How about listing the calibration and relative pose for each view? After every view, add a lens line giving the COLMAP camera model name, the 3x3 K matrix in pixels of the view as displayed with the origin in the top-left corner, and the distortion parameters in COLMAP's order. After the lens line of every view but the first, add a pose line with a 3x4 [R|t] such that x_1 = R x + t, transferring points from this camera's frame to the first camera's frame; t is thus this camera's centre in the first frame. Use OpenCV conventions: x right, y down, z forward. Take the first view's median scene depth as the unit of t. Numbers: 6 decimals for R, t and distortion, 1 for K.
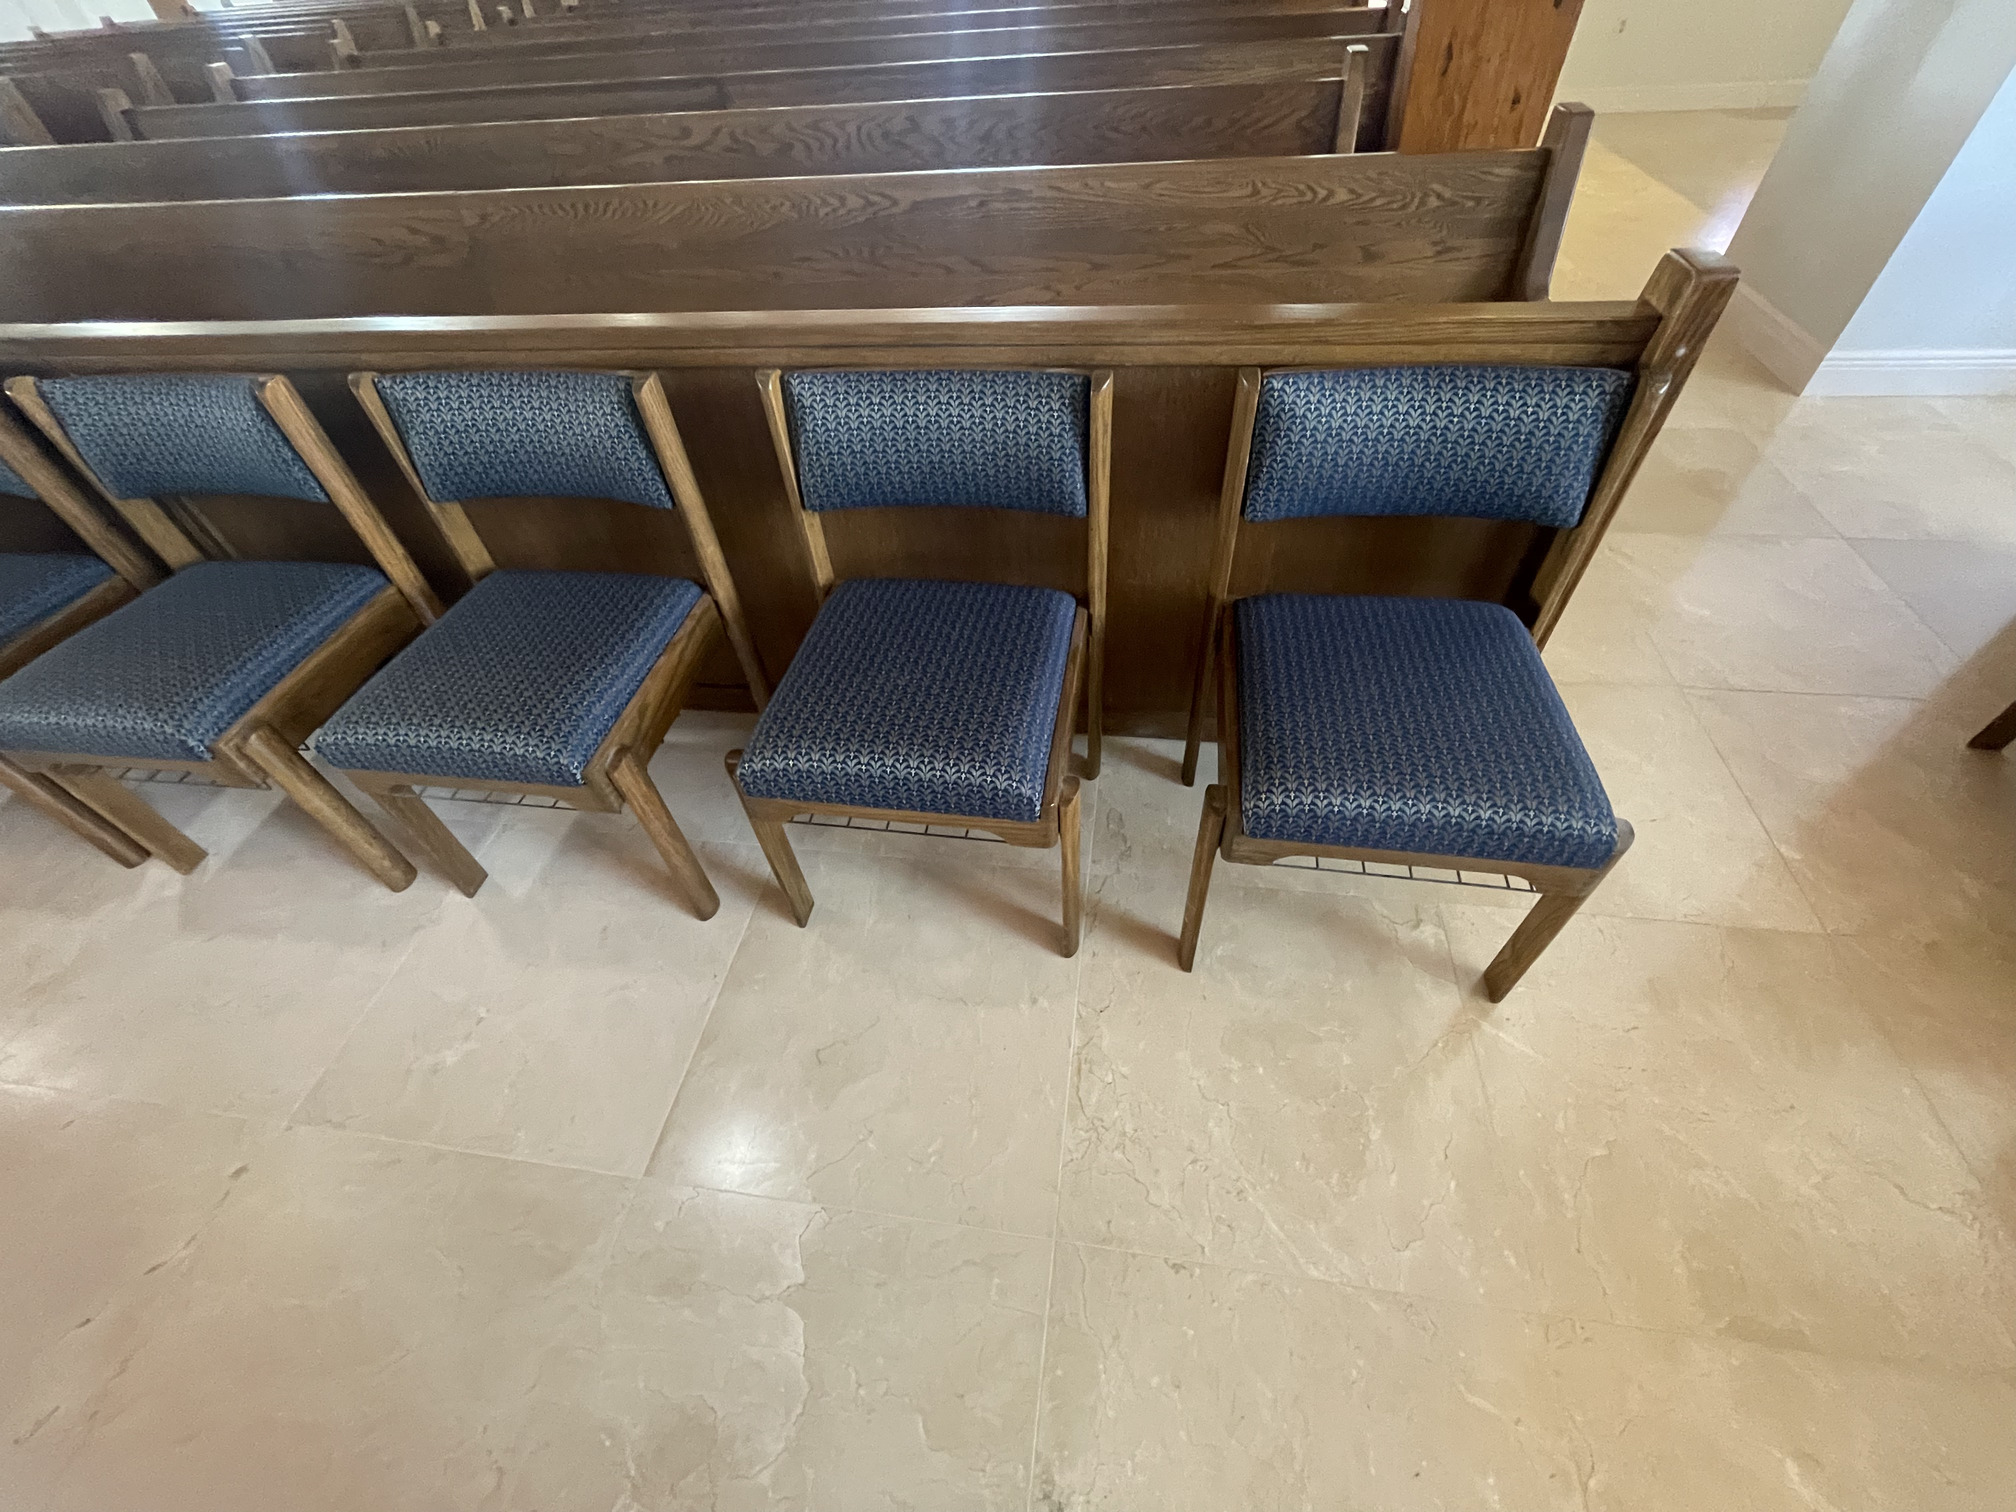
lens RADIAL K [[810.4, 0, 1012.6], [0, 810.4, 762.1], [0, 0, 1]] dist [0.002564, 0.000135]
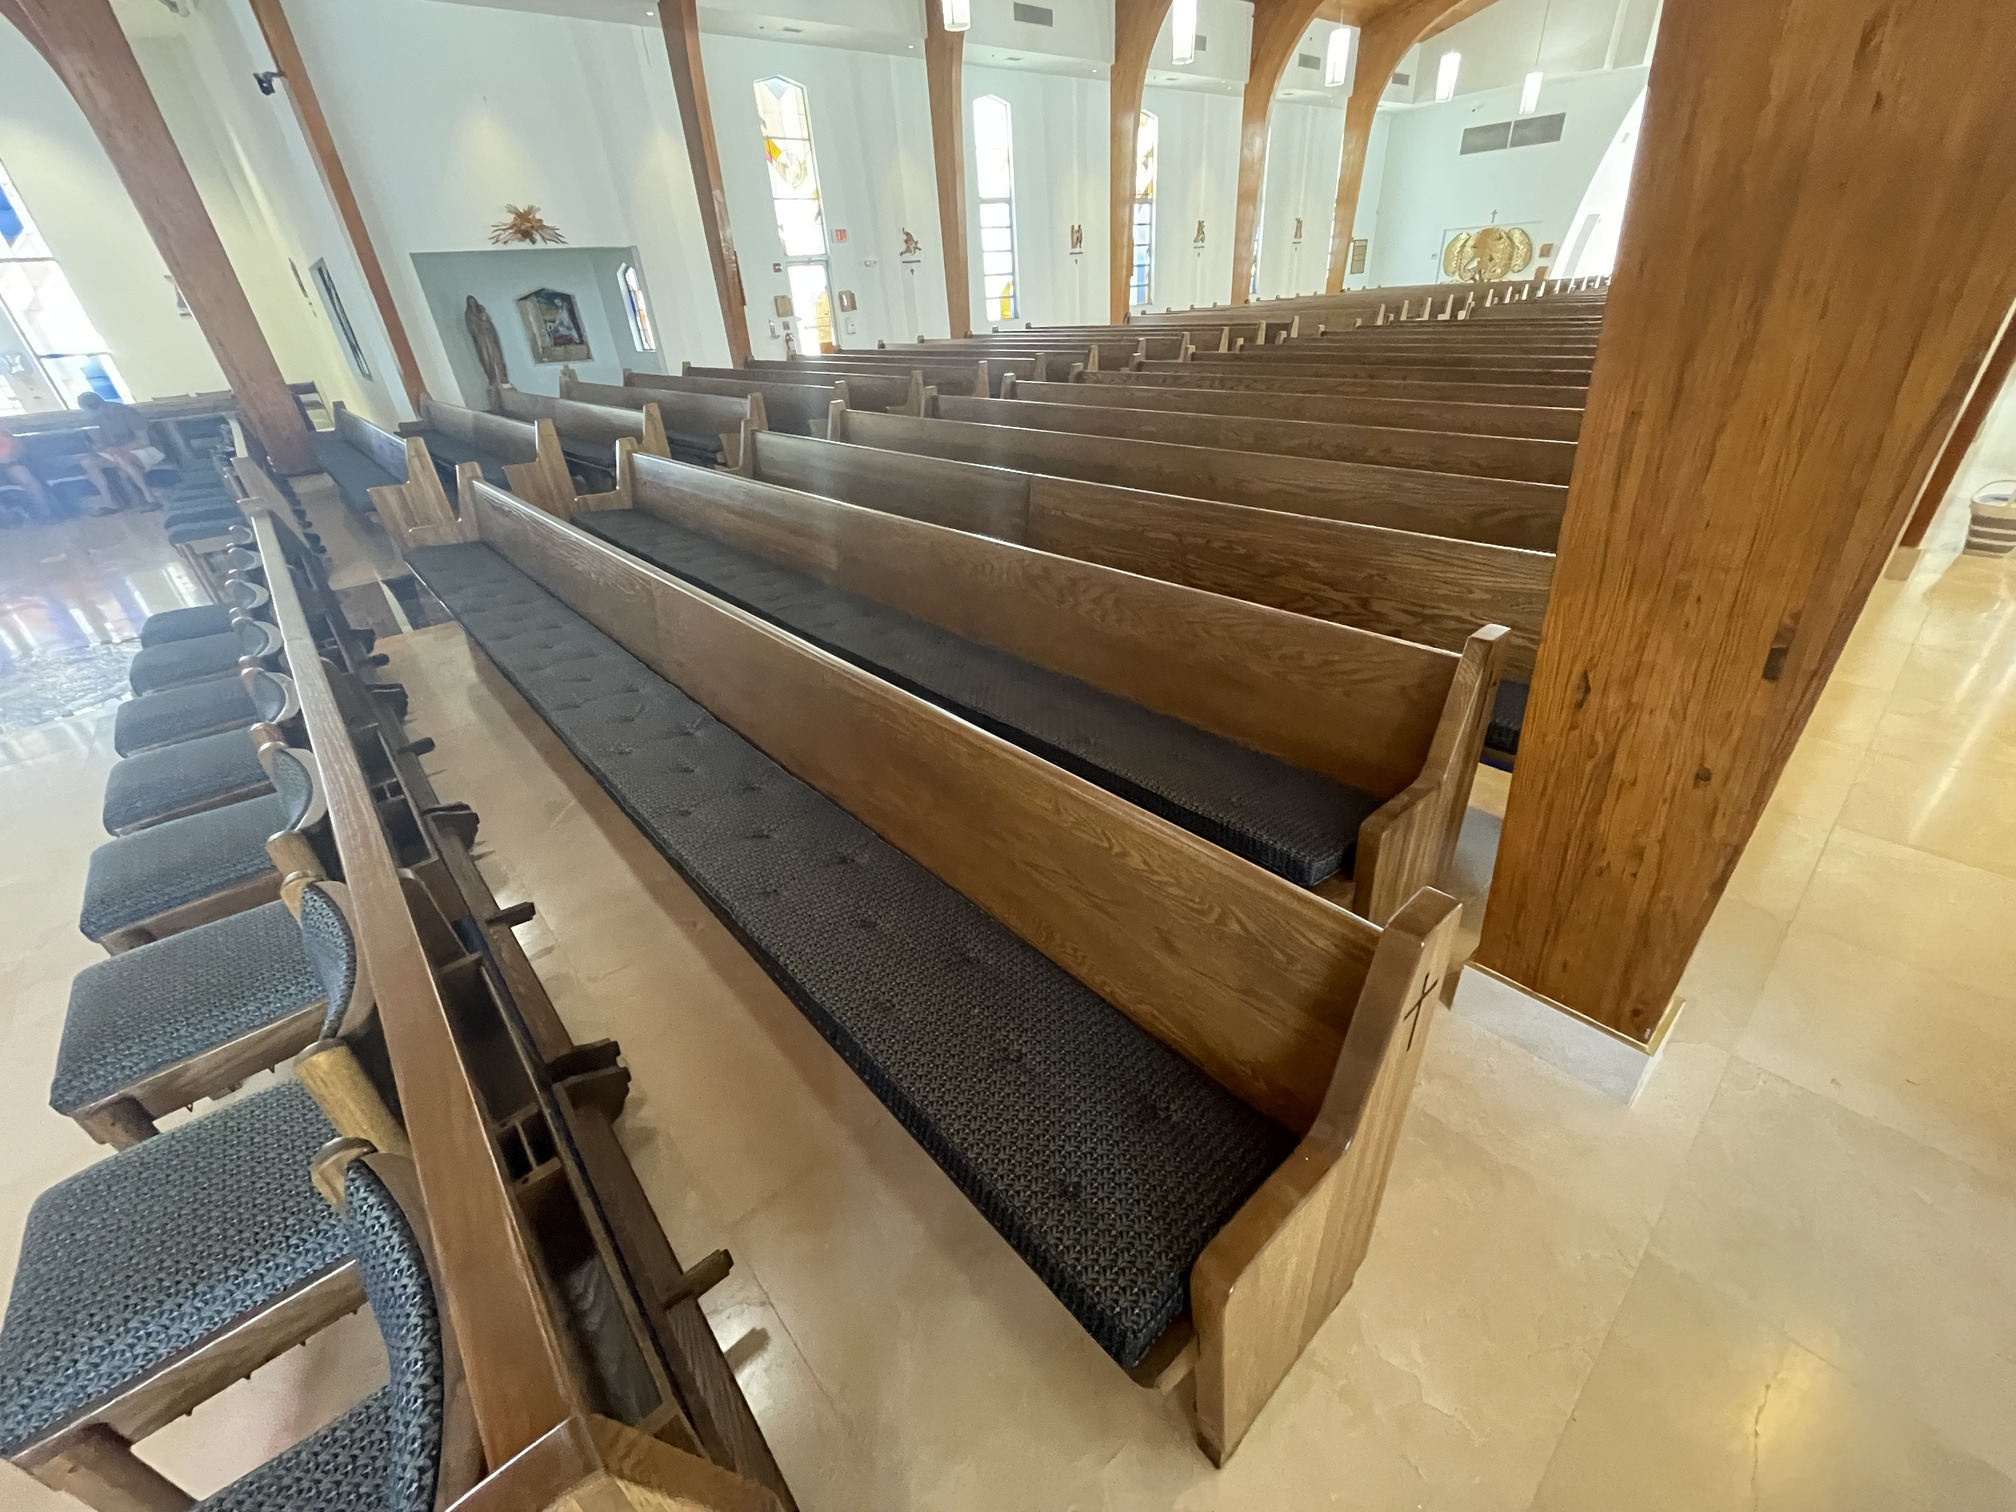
lens RADIAL K [[810.4, 0, 1004.7], [0, 810.4, 763.4], [0, 0, 1]] dist [0.002564, 0.000135]
pose [[0.758216, 0.322664, -0.566566, 0.570646], [-0.458596, 0.881604, -0.111642, -0.519674], [0.463464, 0.344474, 0.816418, 0.256115]]
